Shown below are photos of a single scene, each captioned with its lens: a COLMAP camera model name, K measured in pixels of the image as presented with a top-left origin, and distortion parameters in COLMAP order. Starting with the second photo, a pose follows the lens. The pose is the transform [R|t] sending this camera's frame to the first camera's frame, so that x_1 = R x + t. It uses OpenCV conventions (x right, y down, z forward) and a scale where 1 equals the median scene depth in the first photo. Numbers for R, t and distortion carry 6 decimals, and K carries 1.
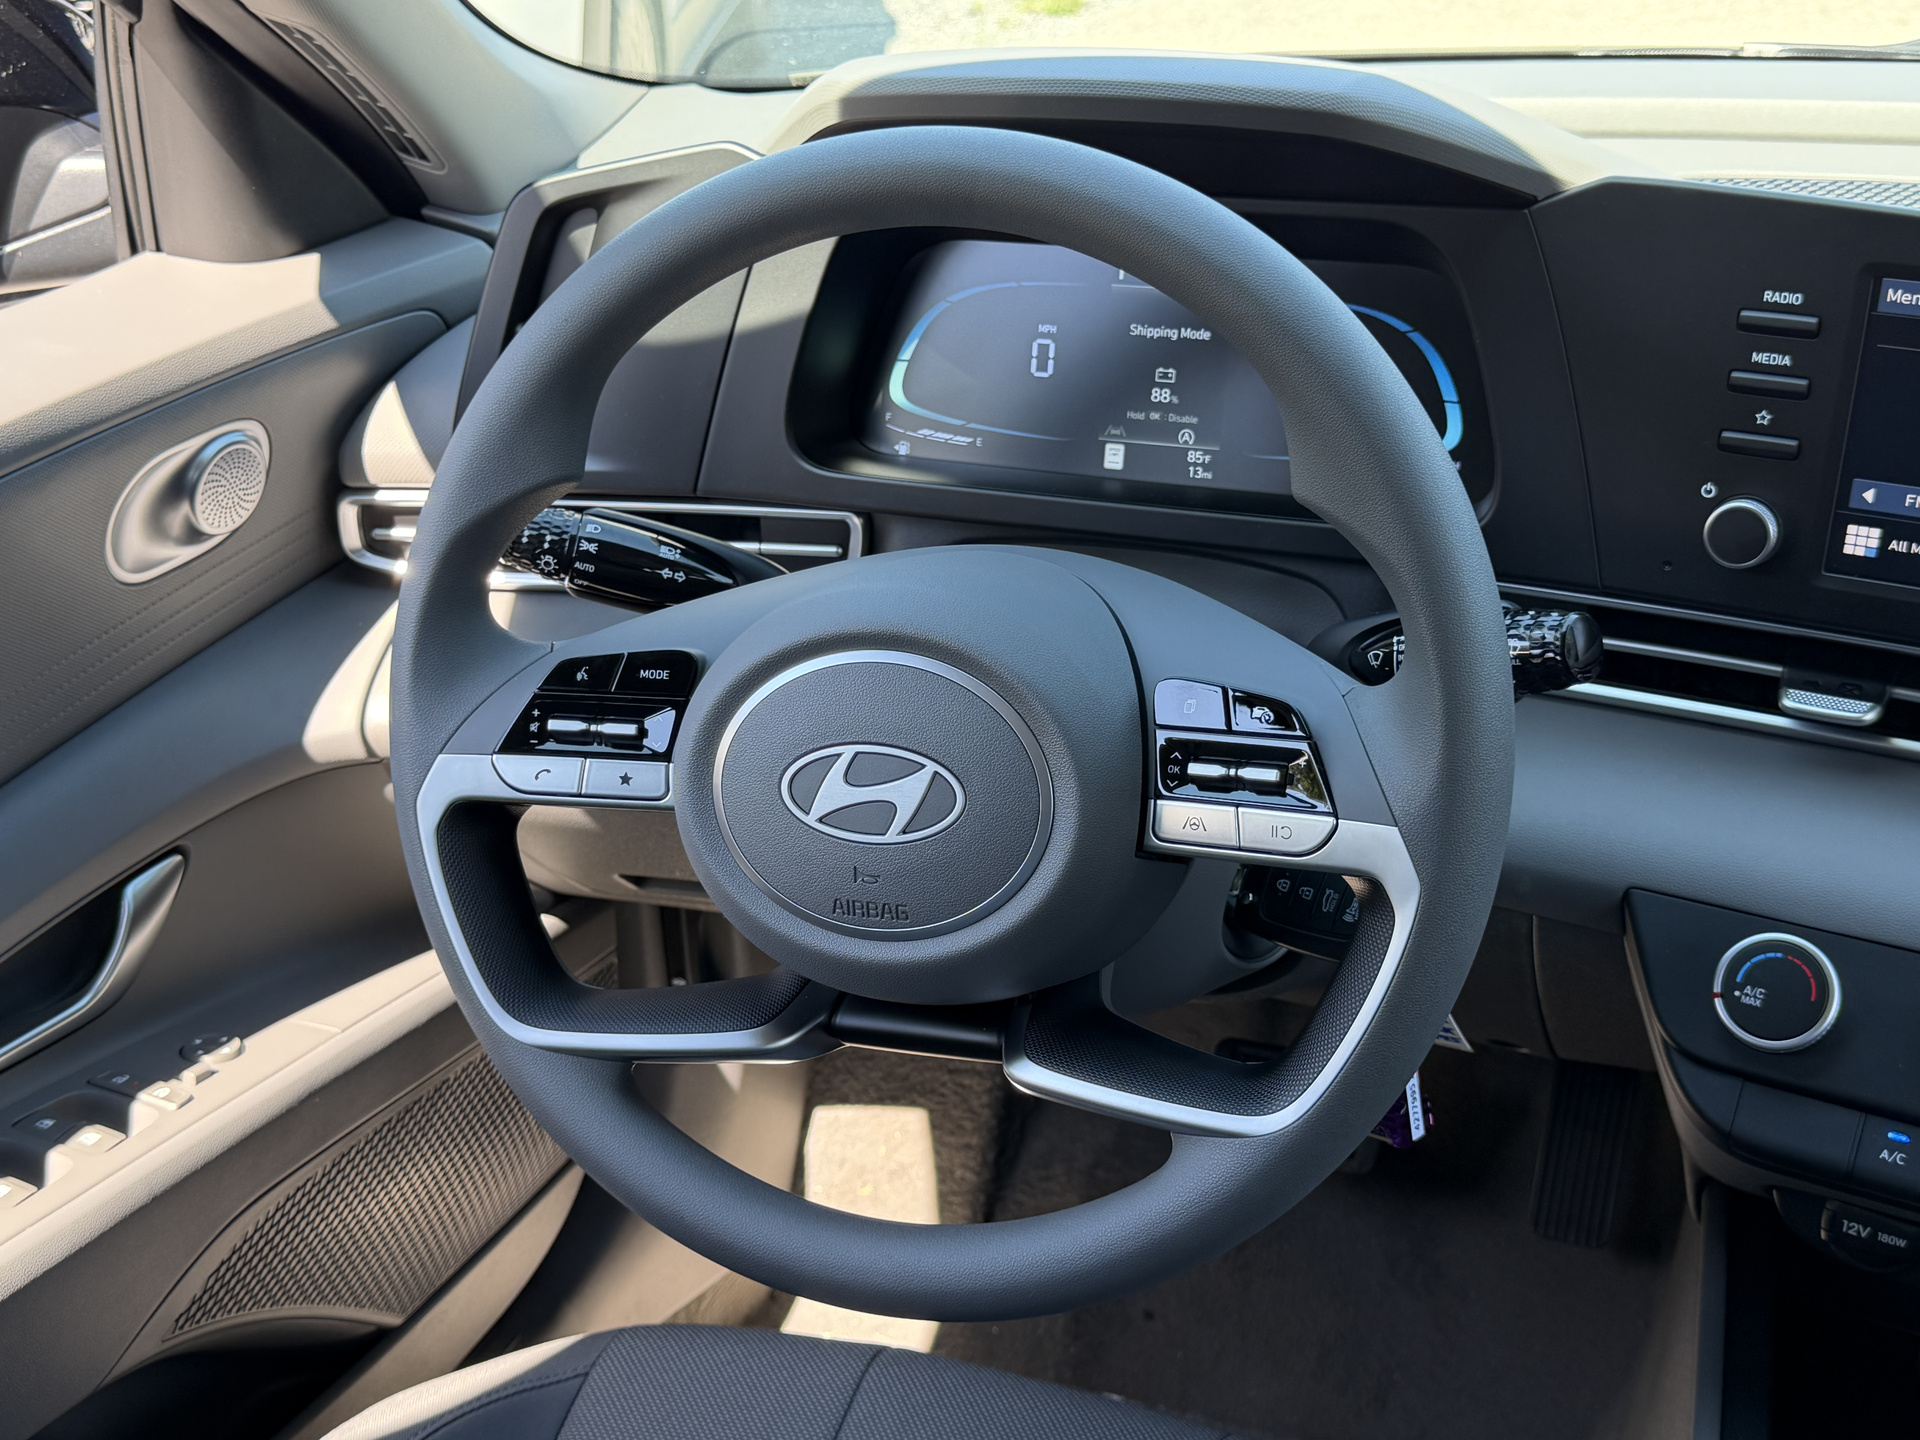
lens RADIAL K [[2245.1, 0, 943.6], [0, 2245.1, 747.9], [0, 0, 1]] dist [0.068323, 0.000000]
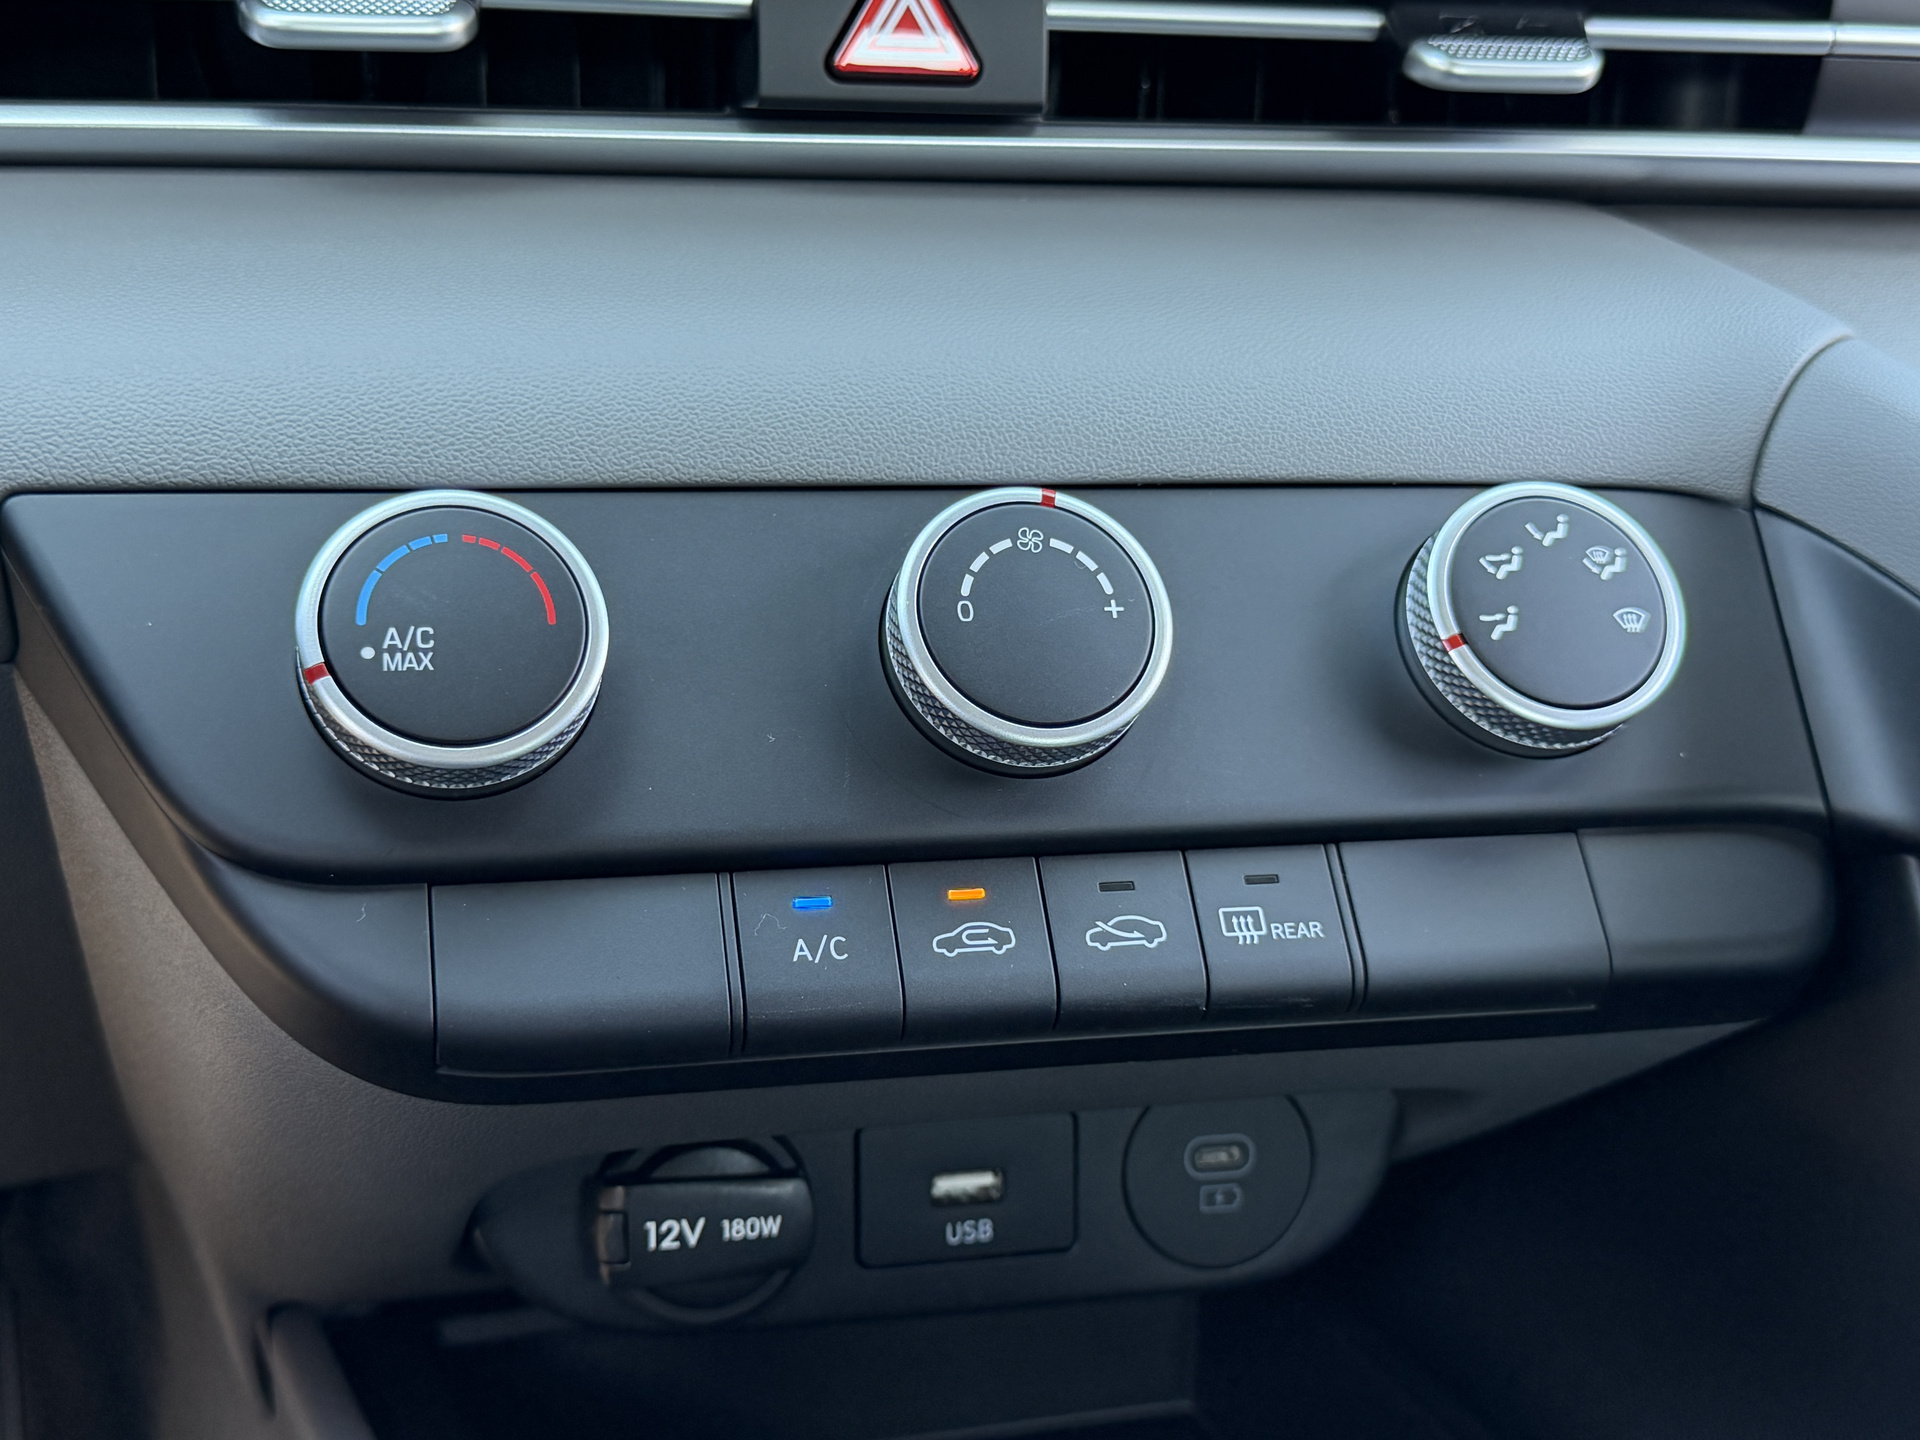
lens RADIAL K [[2368.6, 0, 963.1], [0, 2368.6, 718.7], [0, 0, 1]] dist [0.091760, 0.000000]
pose [[0.714271, -0.153253, 0.682884, 0.131292], [0.254642, 0.965762, -0.049610, 0.143682], [-0.651900, 0.209326, 0.728841, 0.571216]]
